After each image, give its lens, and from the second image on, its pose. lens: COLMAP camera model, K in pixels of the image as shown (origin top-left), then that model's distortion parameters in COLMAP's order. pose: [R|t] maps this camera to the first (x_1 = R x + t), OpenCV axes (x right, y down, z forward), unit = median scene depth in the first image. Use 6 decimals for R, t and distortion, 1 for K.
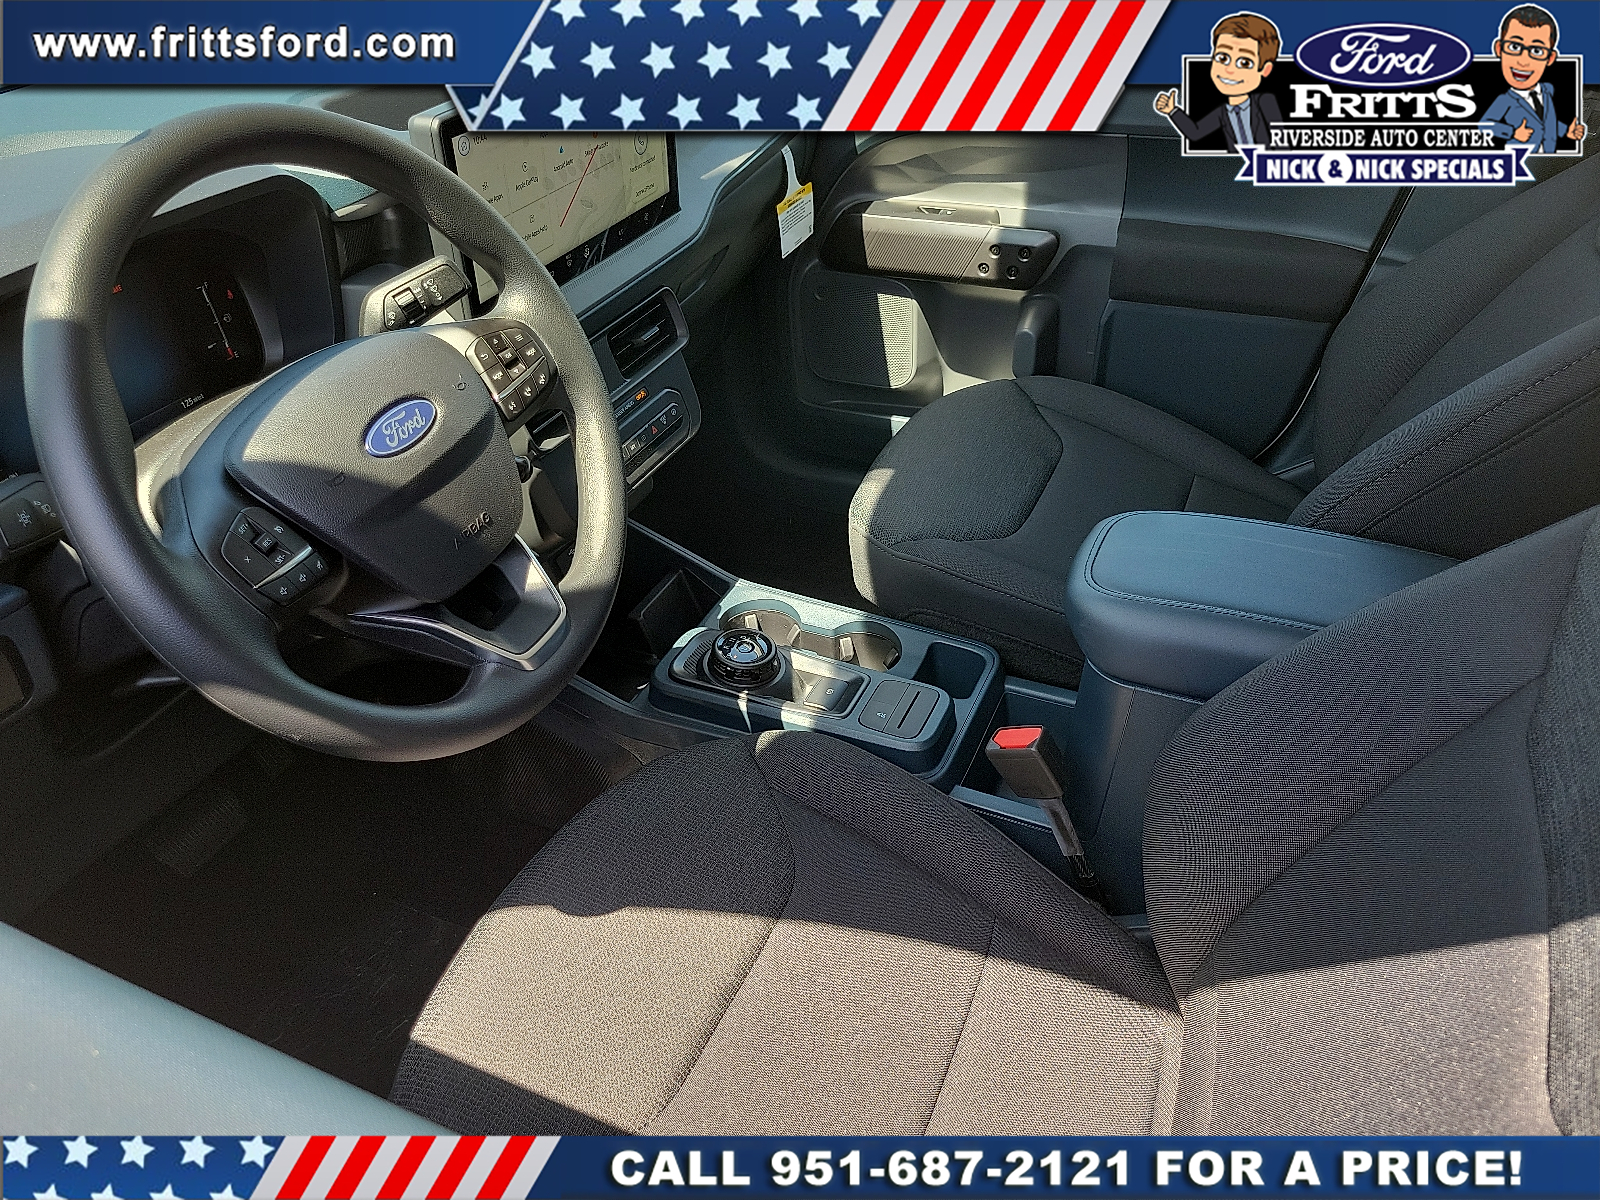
lens RADIAL K [[1205.6, 0, 770.2], [0, 1205.6, 607.9], [0, 0, 1]] dist [0.023867, 0.003911]
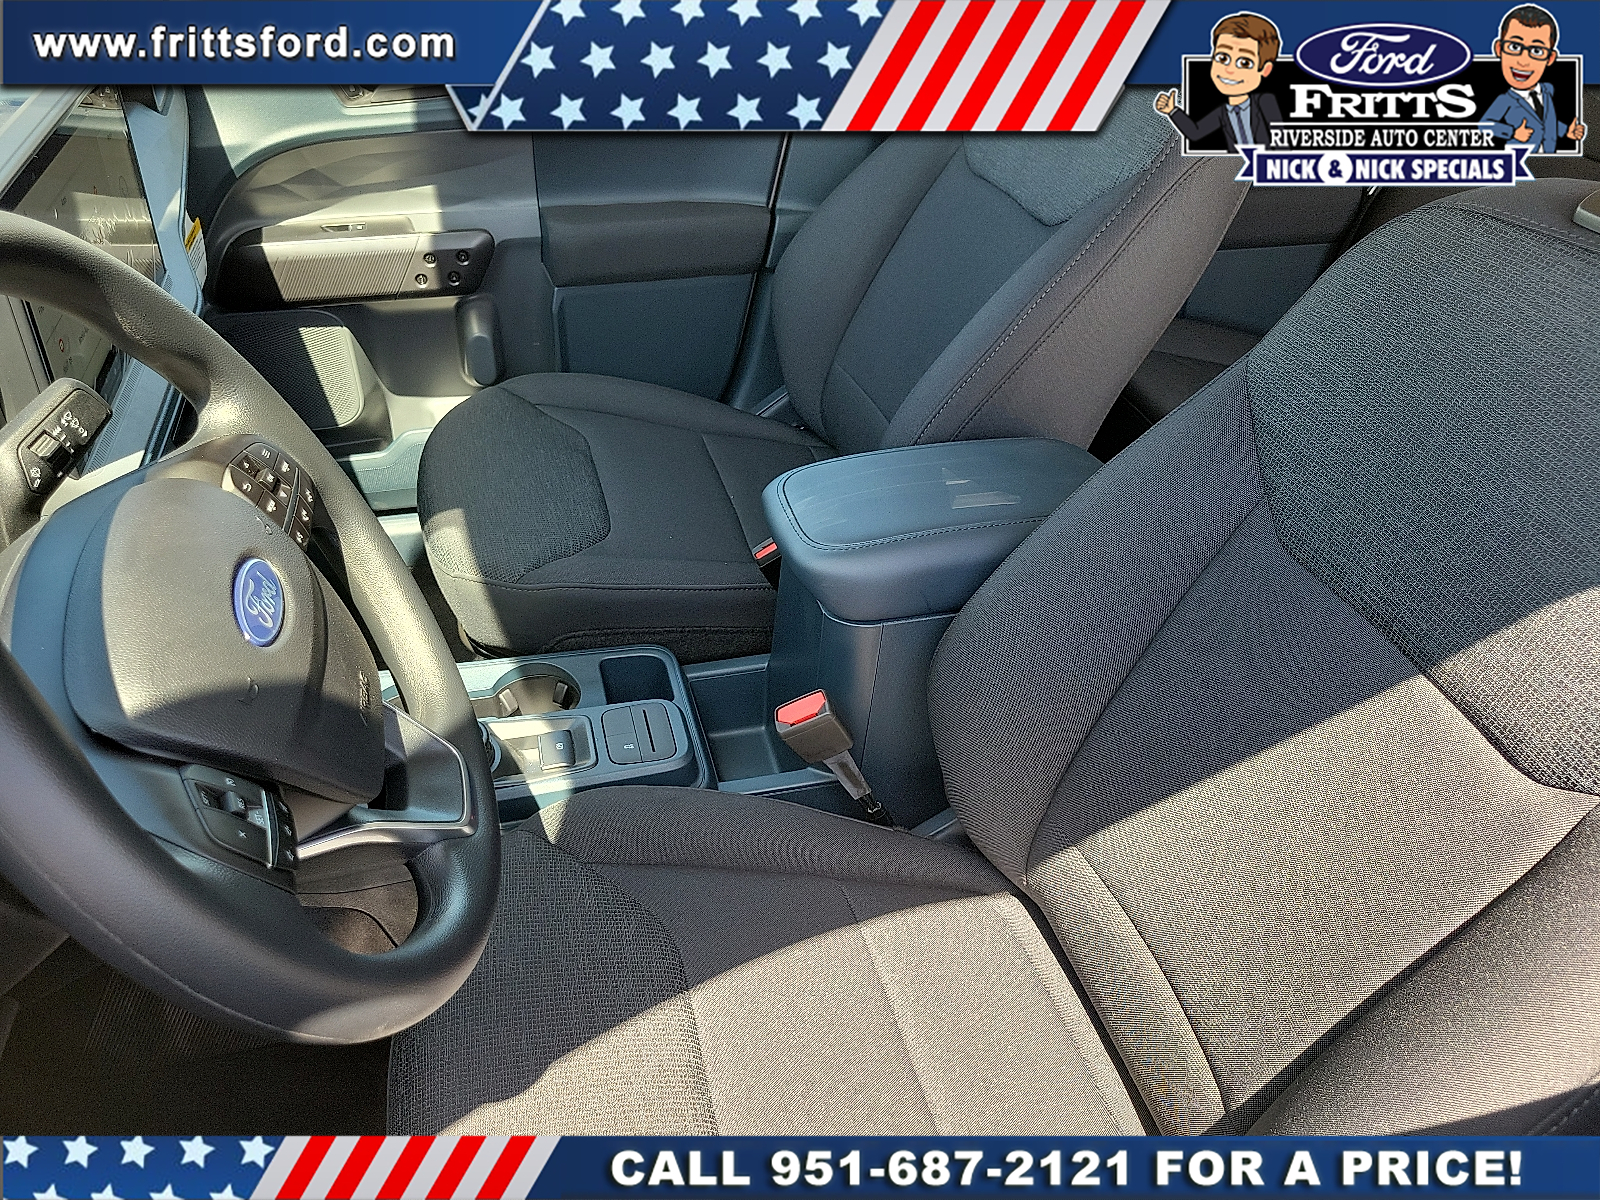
lens RADIAL K [[1205.6, 0, 770.2], [0, 1205.6, 607.9], [0, 0, 1]] dist [0.023867, 0.003911]
pose [[0.781299, -0.322976, 0.534095, -0.198654], [0.318026, 0.942294, 0.104597, -0.053008], [-0.537057, 0.088134, 0.838929, 0.087274]]
